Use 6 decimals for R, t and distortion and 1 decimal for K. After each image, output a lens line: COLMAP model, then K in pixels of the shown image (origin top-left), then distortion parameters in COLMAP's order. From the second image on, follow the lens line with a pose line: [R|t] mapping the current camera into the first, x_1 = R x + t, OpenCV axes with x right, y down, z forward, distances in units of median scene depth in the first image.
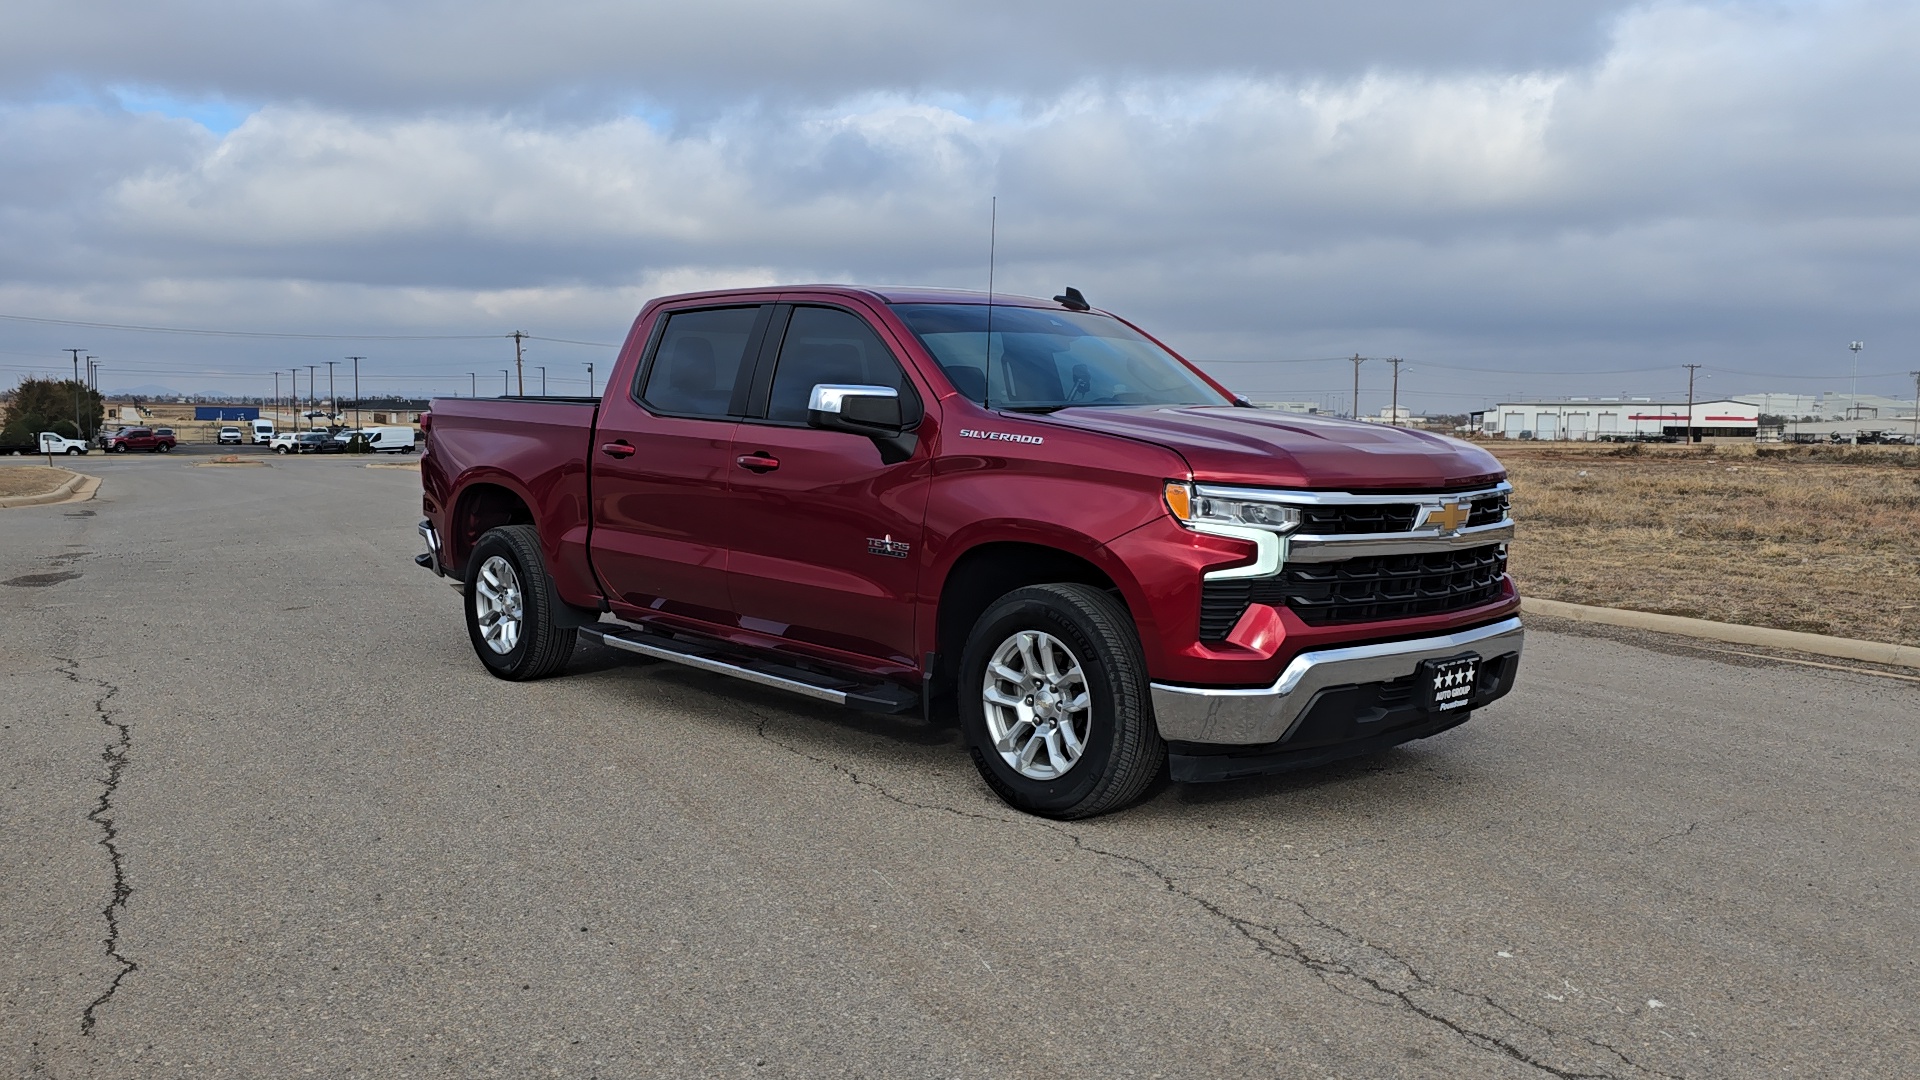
lens RADIAL K [[1593.7, 0, 953.8], [0, 1593.7, 547.5], [0, 0, 1]] dist [-0.008253, 0.016455]
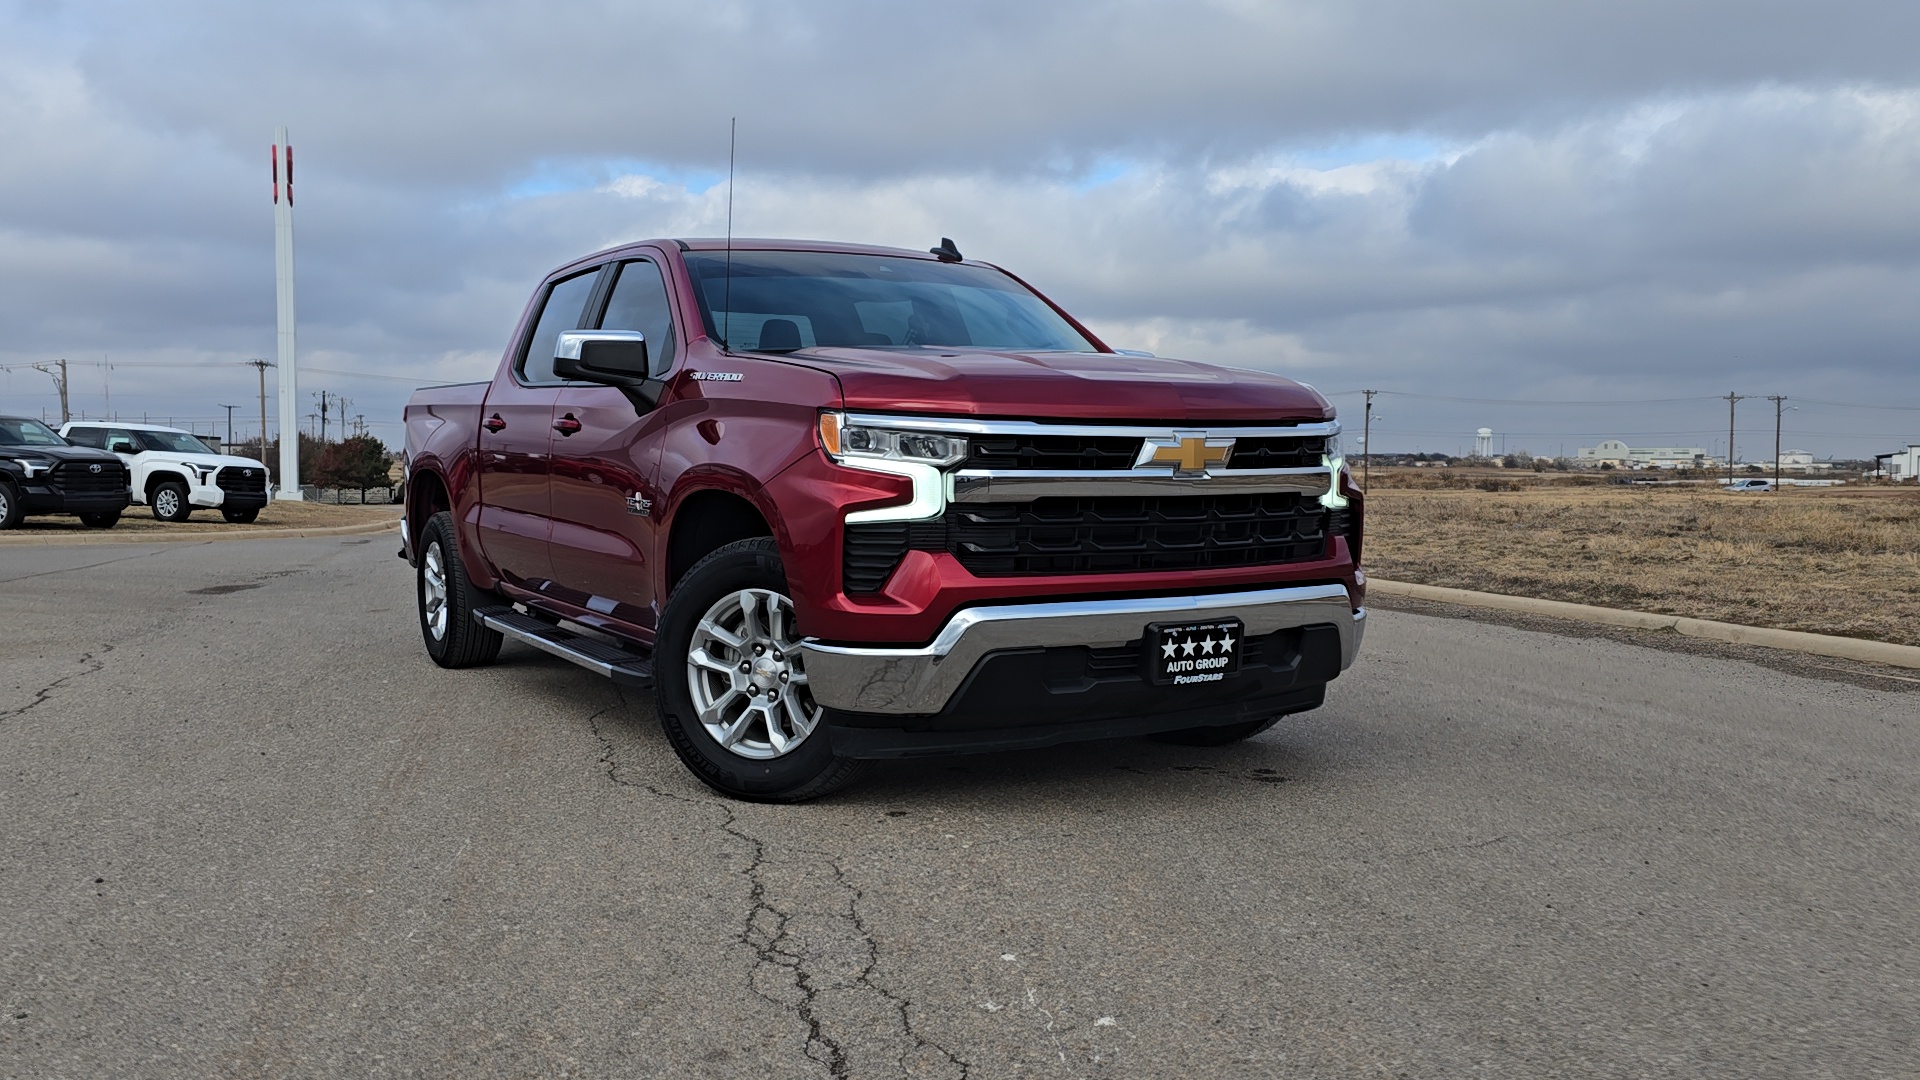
lens RADIAL K [[1593.7, 0, 963.8], [0, 1593.7, 539.7], [0, 0, 1]] dist [-0.008253, 0.016455]
pose [[0.977220, 0.000829, -0.212226, 0.353951], [-0.008827, 0.999286, -0.036739, 0.054781], [0.212043, 0.037775, 0.976530, 0.149462]]
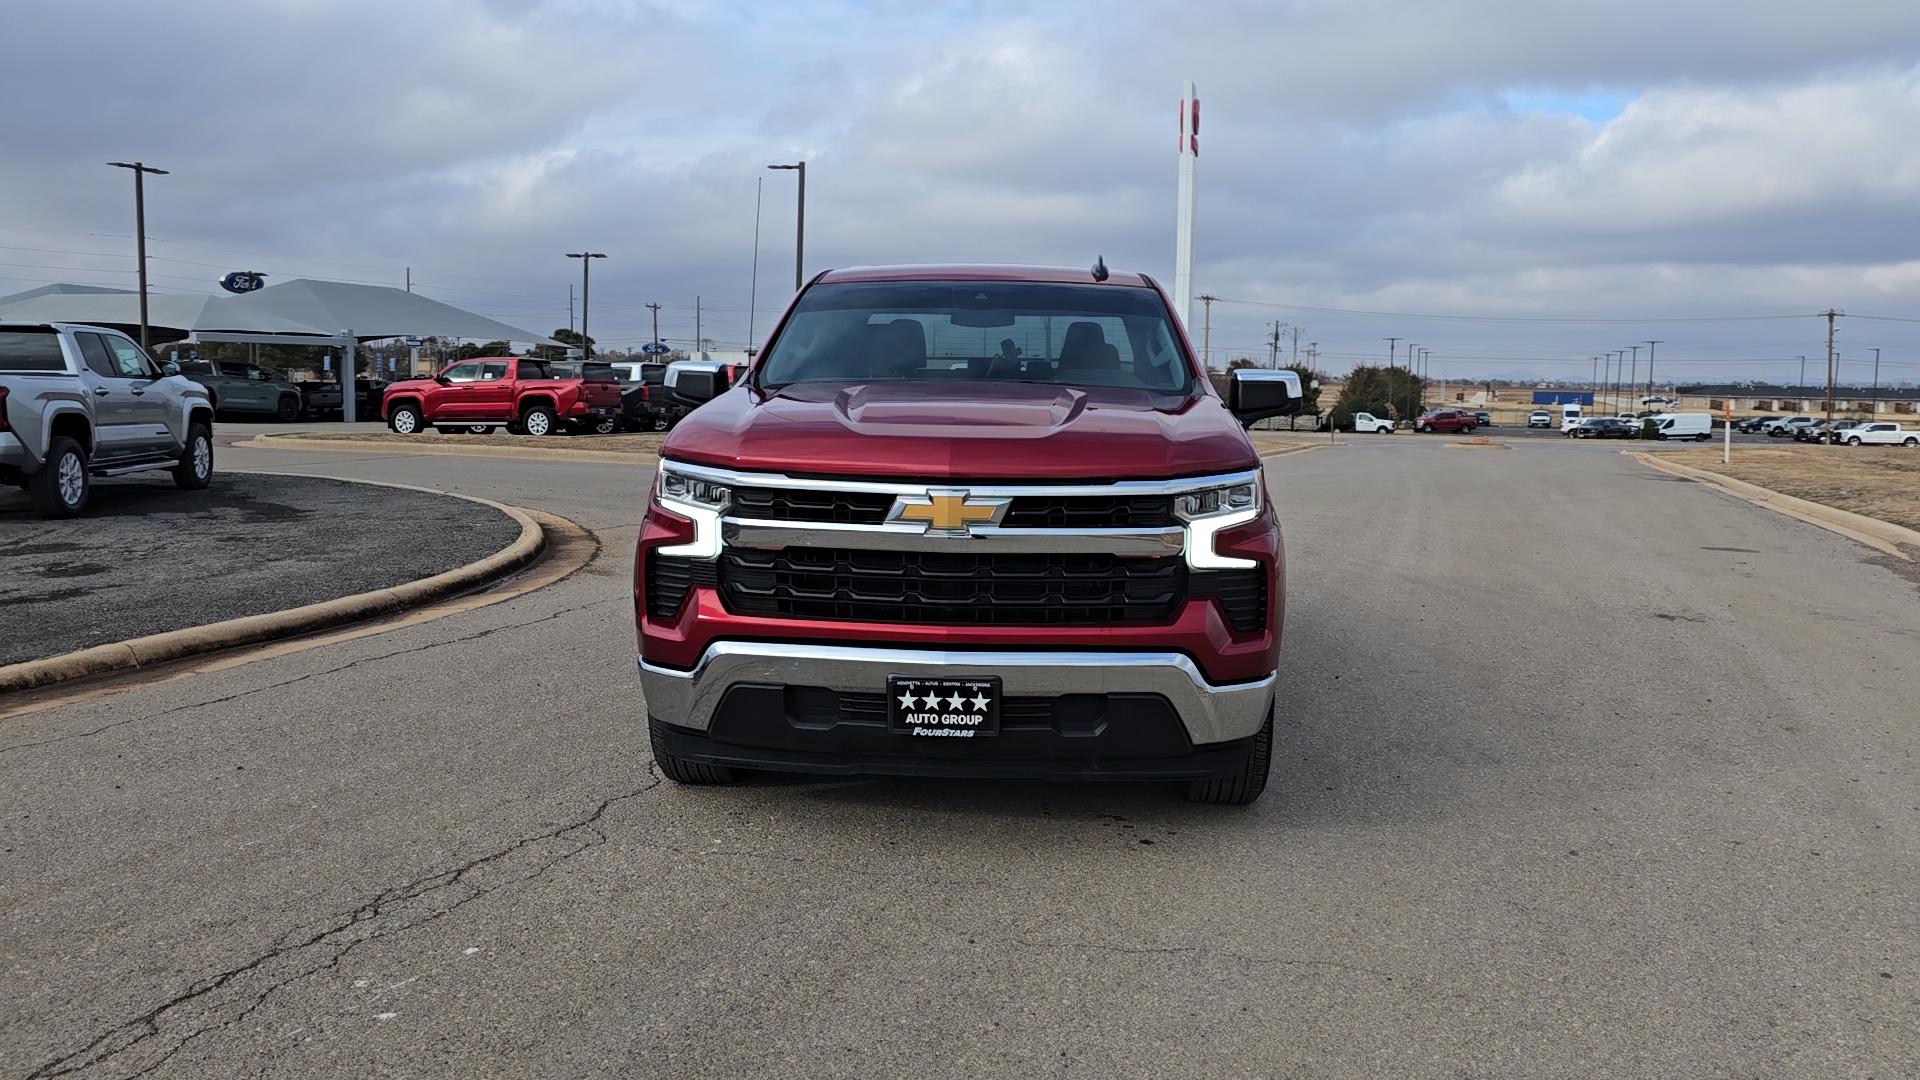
lens RADIAL K [[1593.7, 0, 952.4], [0, 1593.7, 539.9], [0, 0, 1]] dist [-0.008253, 0.016455]
pose [[0.685202, 0.074380, -0.724545, 0.883268], [-0.071172, 0.996849, 0.035026, -0.032646], [0.724867, 0.027567, 0.688337, 0.396862]]
